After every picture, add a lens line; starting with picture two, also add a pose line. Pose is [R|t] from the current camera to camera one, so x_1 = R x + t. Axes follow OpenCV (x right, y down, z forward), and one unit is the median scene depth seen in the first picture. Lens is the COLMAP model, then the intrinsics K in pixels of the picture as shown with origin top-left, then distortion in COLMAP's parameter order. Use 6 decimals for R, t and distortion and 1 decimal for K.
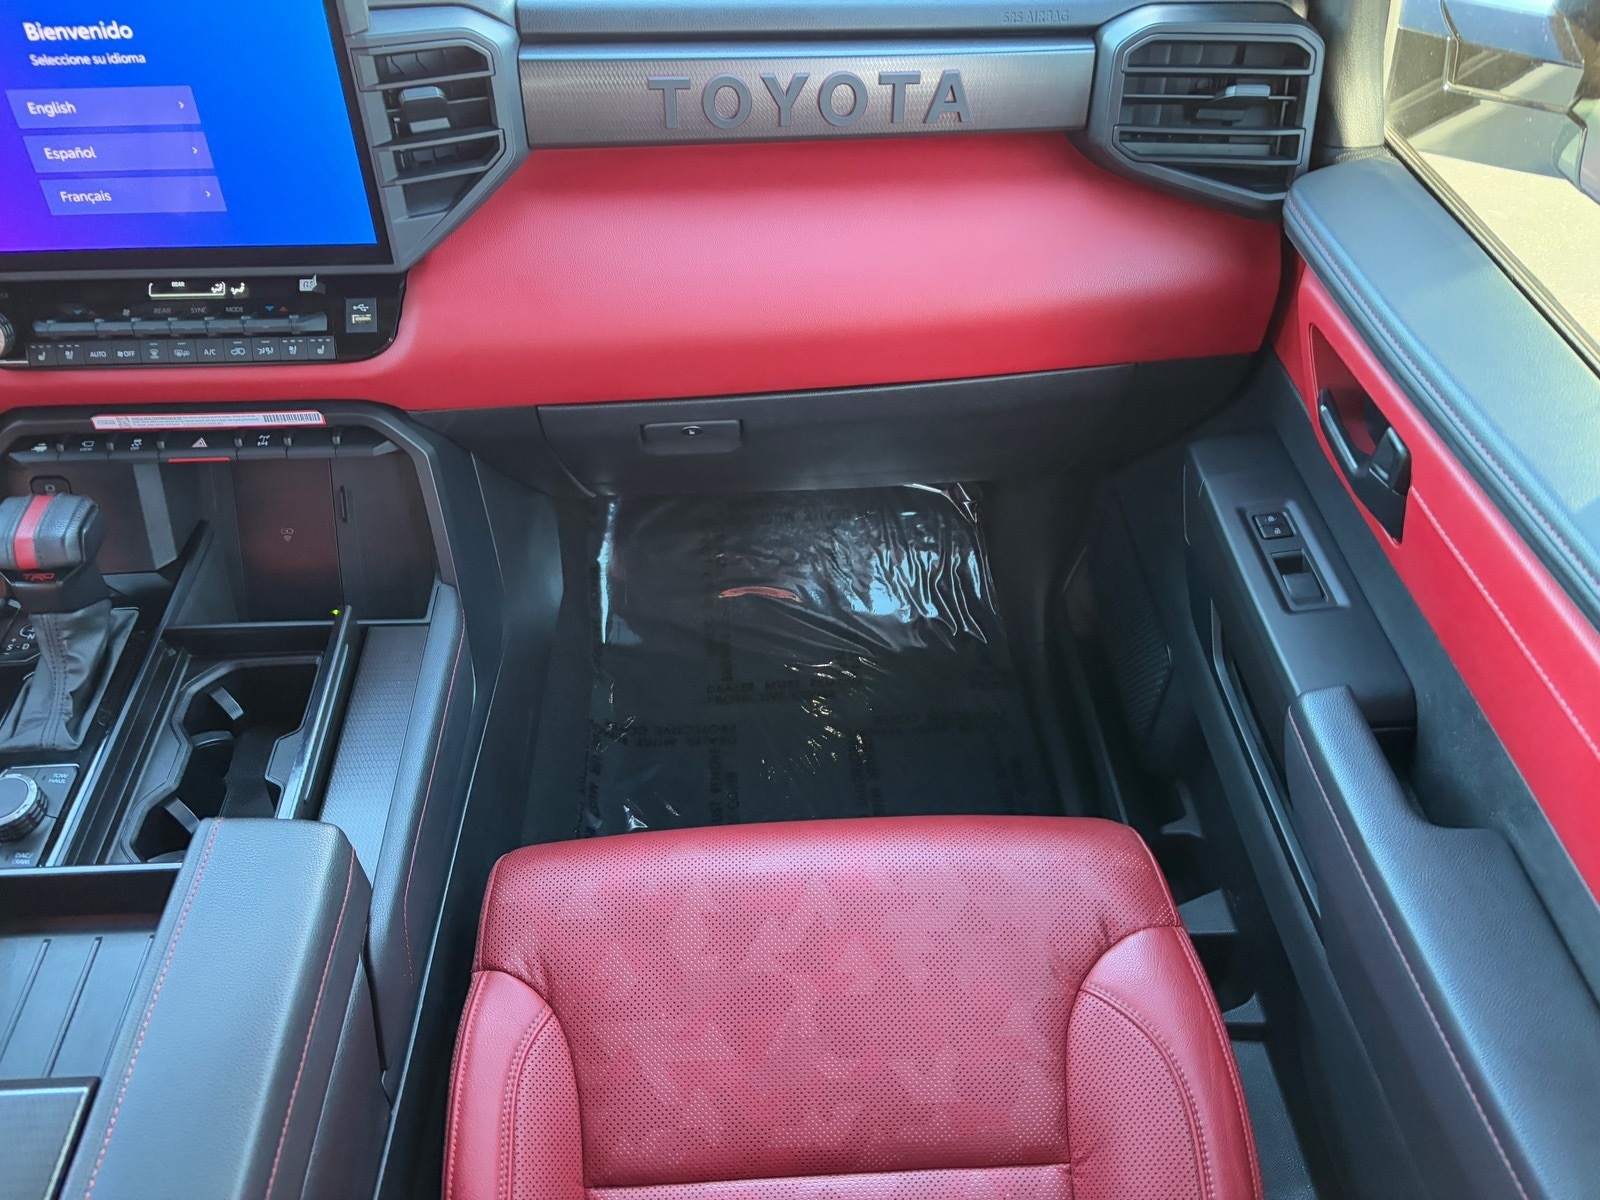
lens RADIAL K [[1225.6, 0, 798.5], [0, 1225.6, 606.9], [0, 0, 1]] dist [0.071682, -0.078328]
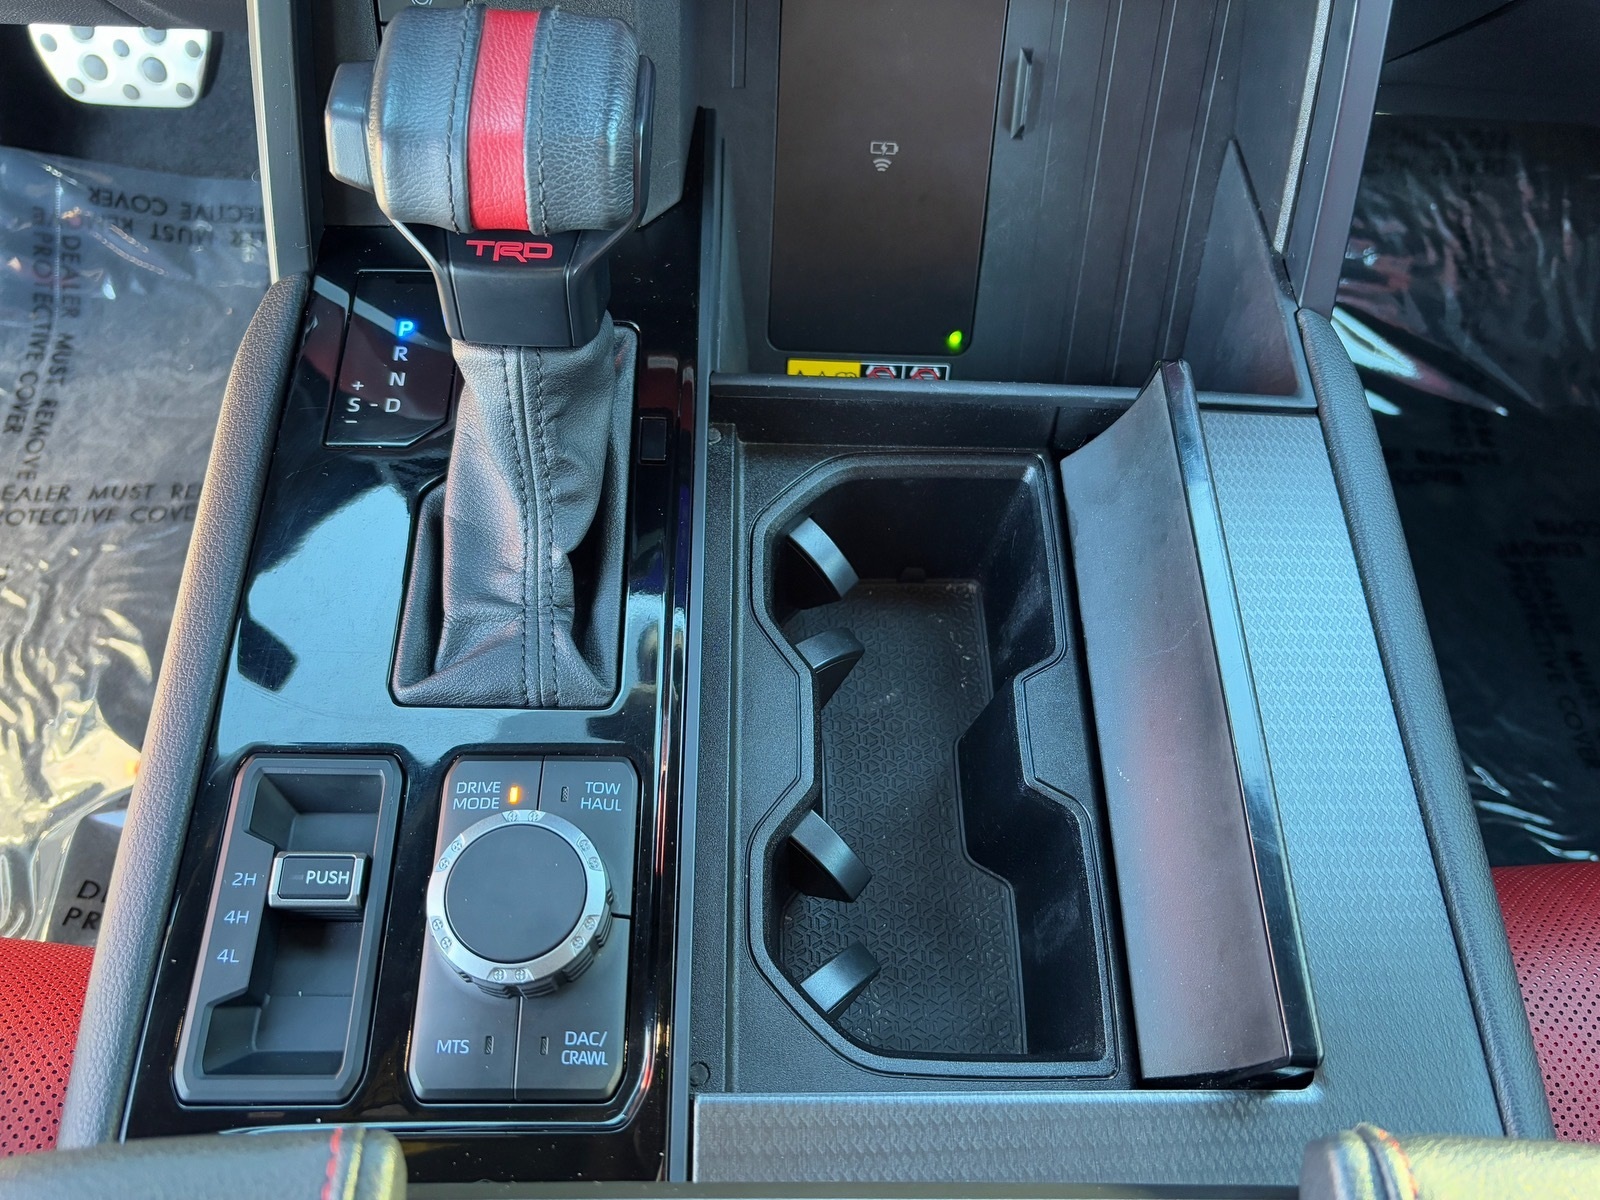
lens RADIAL K [[1269.8, 0, 796.2], [0, 1269.8, 621.5], [0, 0, 1]] dist [-0.010306, -0.007473]
pose [[0.997293, 0.063300, 0.037416, -0.520382], [-0.071488, 0.953801, 0.291809, -0.034314], [-0.017216, -0.293694, 0.955744, 0.597367]]
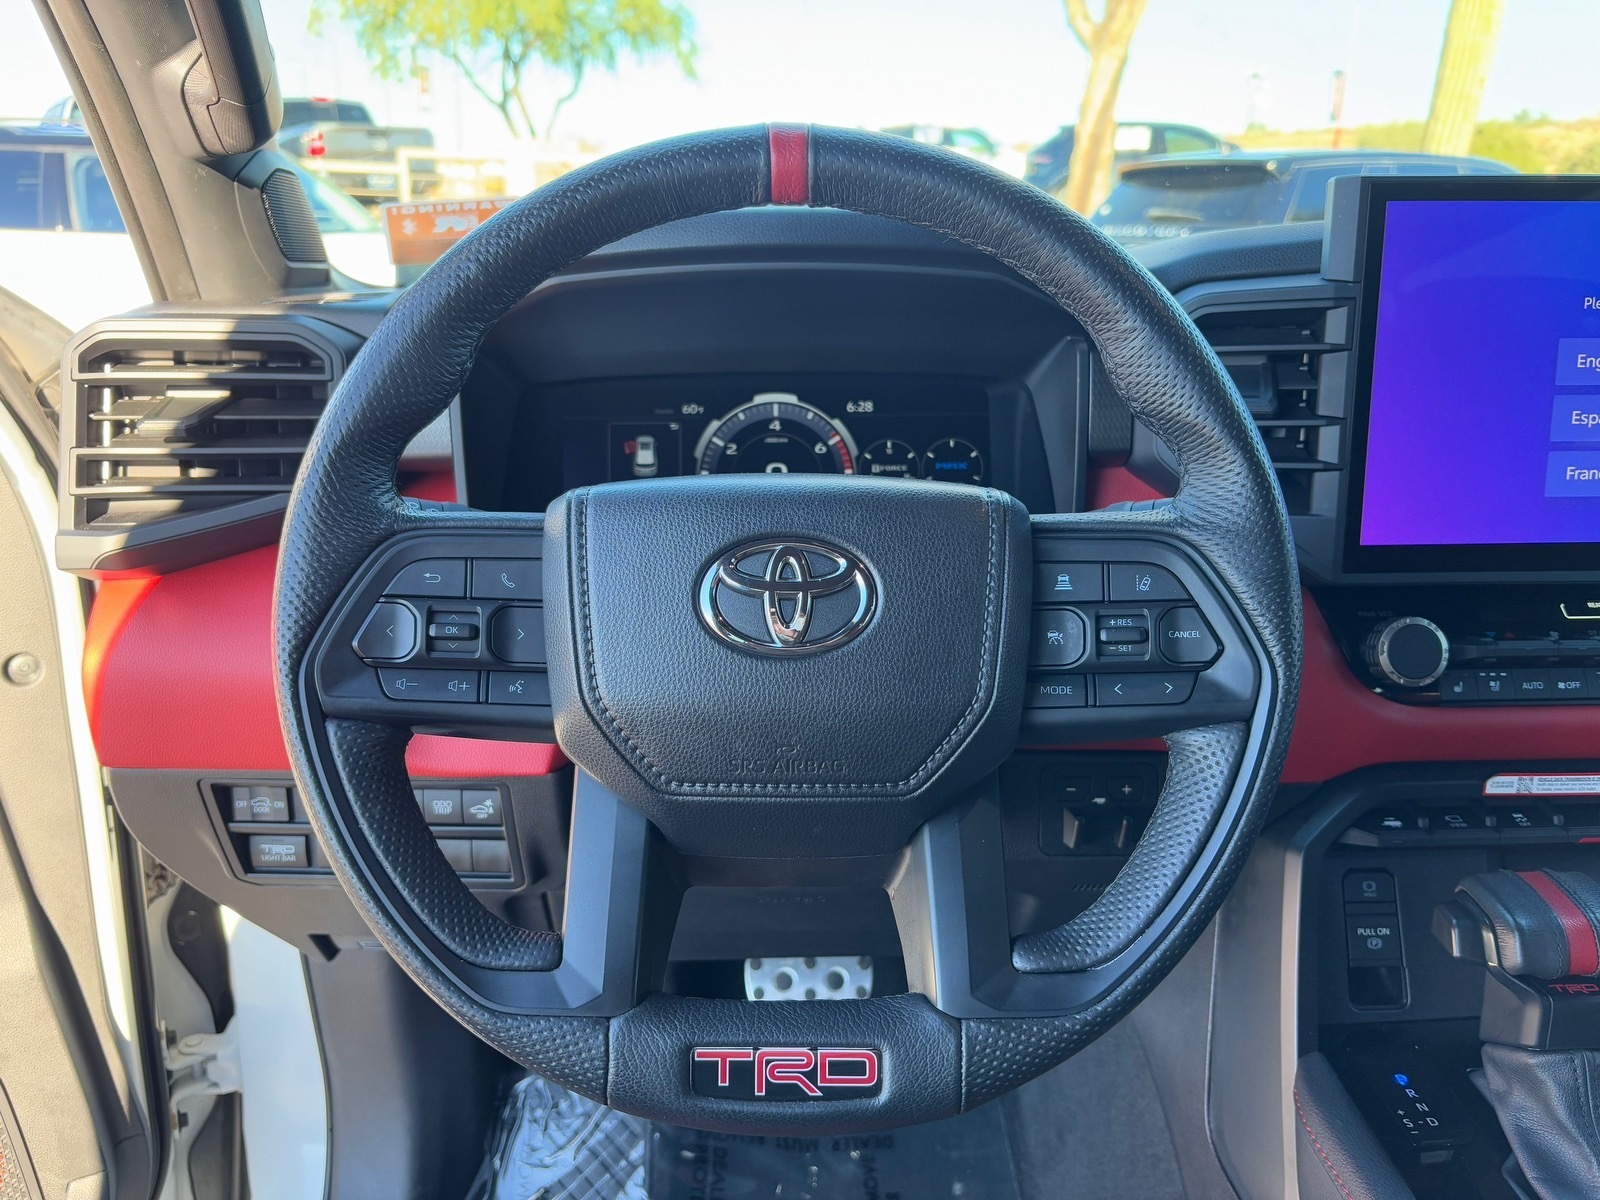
lens RADIAL K [[1235.6, 0, 785.4], [0, 1235.6, 612.3], [0, 0, 1]] dist [0.076155, -0.112106]
pose [[0.999713, 0.003073, -0.023765, -0.983173], [-0.013645, 0.888261, -0.459136, 0.103616], [0.019699, 0.459329, 0.888048, 0.314726]]
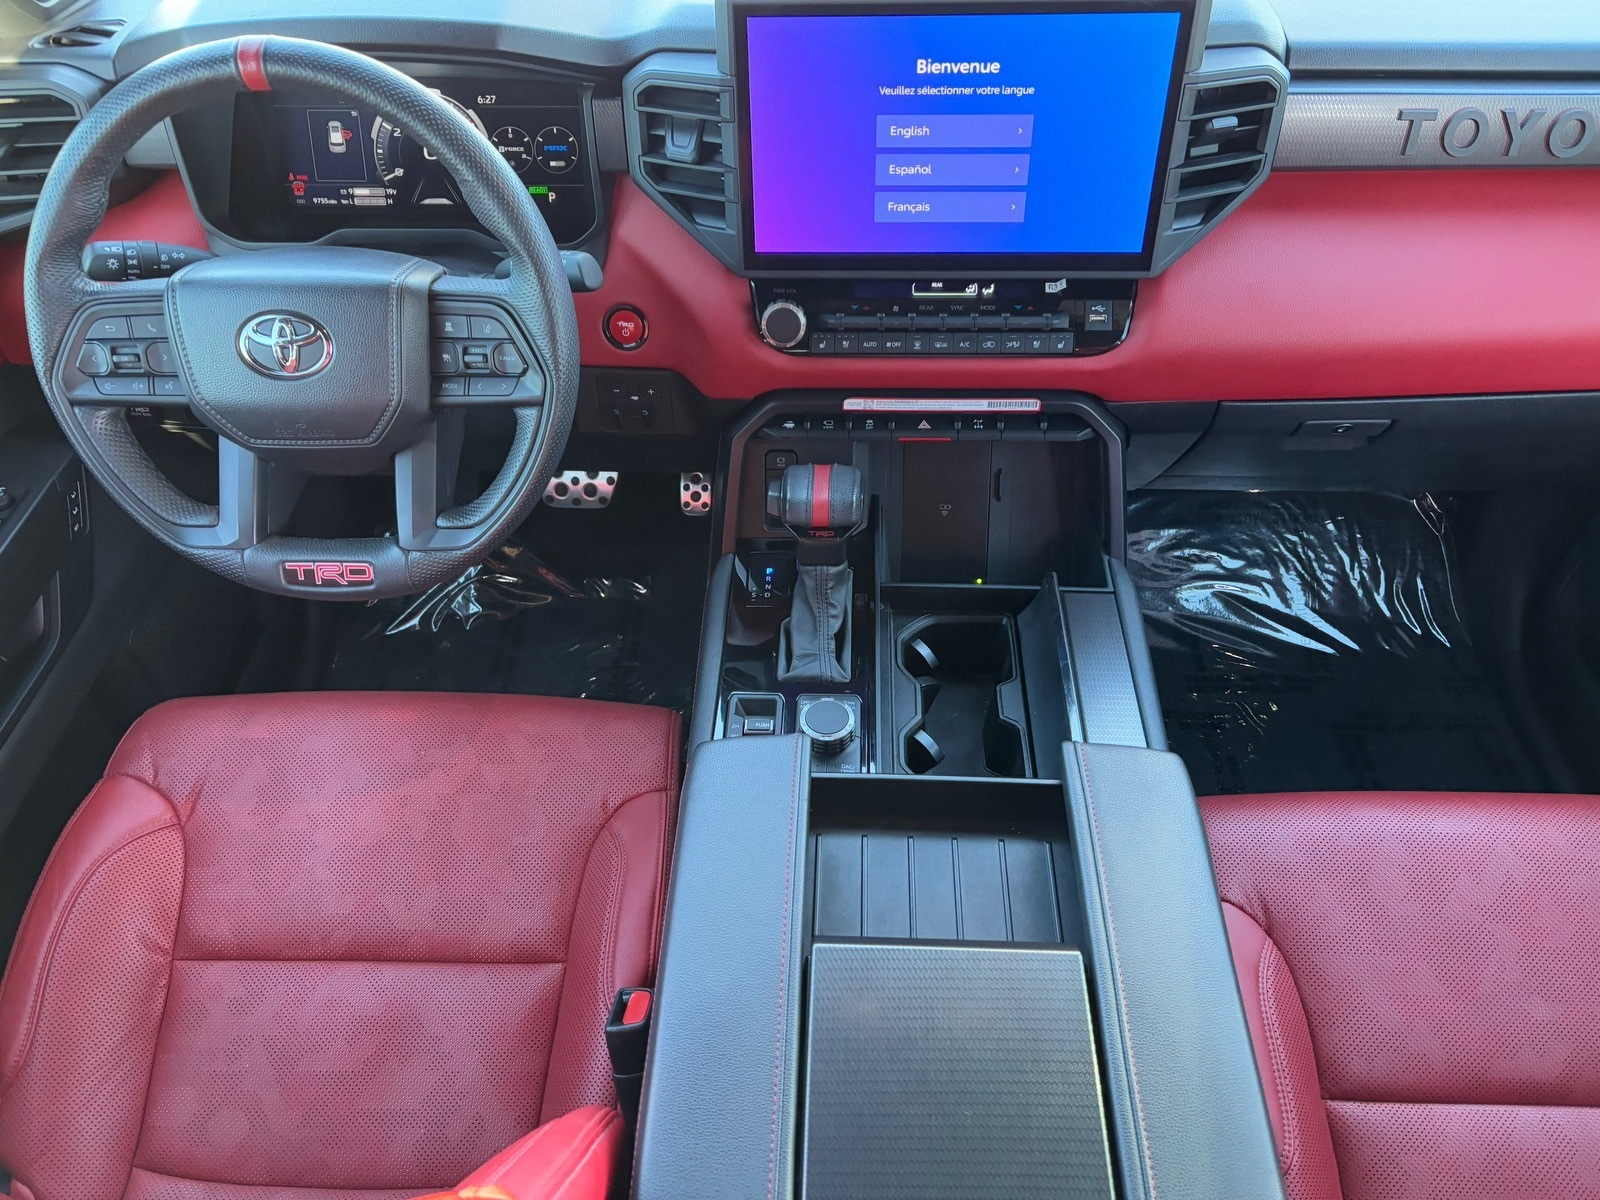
lens RADIAL K [[1234.6, 0, 794.4], [0, 1234.6, 619.1], [0, 0, 1]] dist [0.017660, -0.005000]
pose [[0.995578, 0.050488, -0.079221, -0.527414], [-0.050864, 0.998702, -0.002730, 0.058566], [0.078981, 0.006748, 0.996853, -0.145751]]
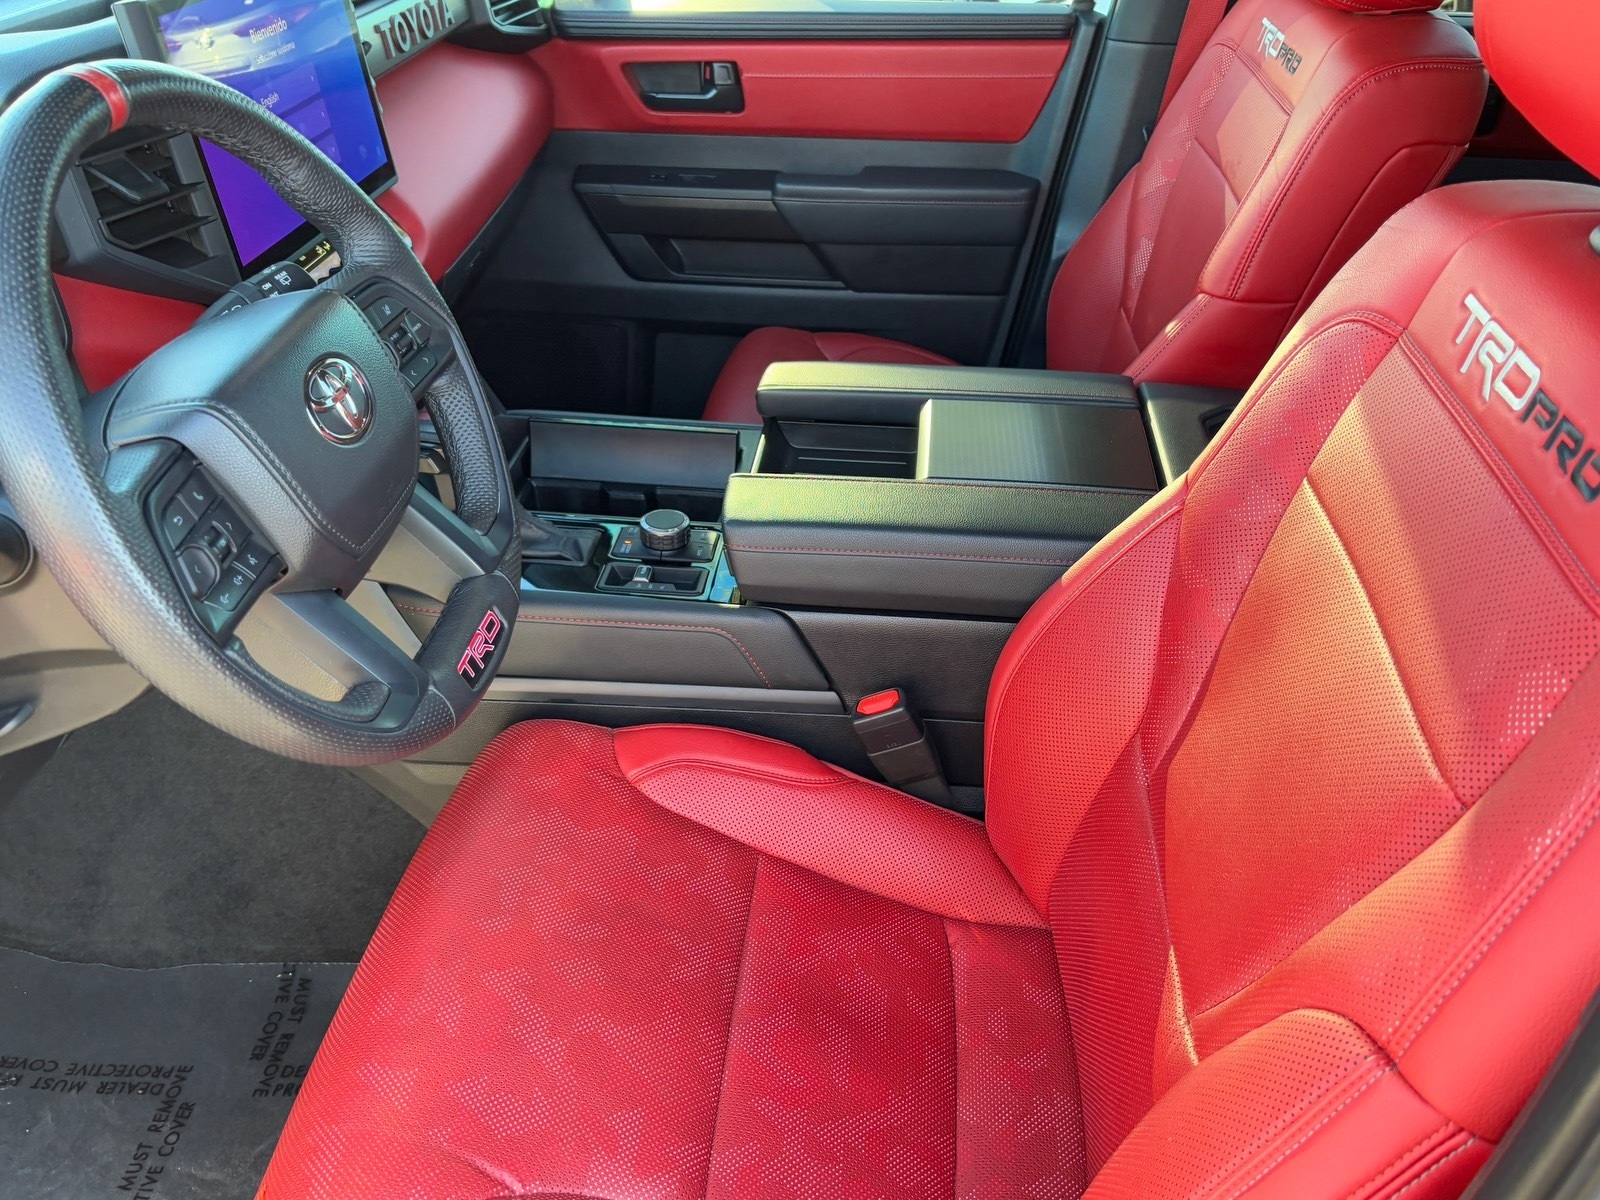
lens RADIAL K [[1391.3, 0, 800.0], [0, 1391.3, 600.0], [0, 0, 1]] dist [0.042778, -0.015563]
pose [[0.147469, -0.519985, 0.841350, -1.714097], [0.696471, 0.658582, 0.284953, -0.098411], [-0.702269, 0.543954, 0.459274, 0.244461]]
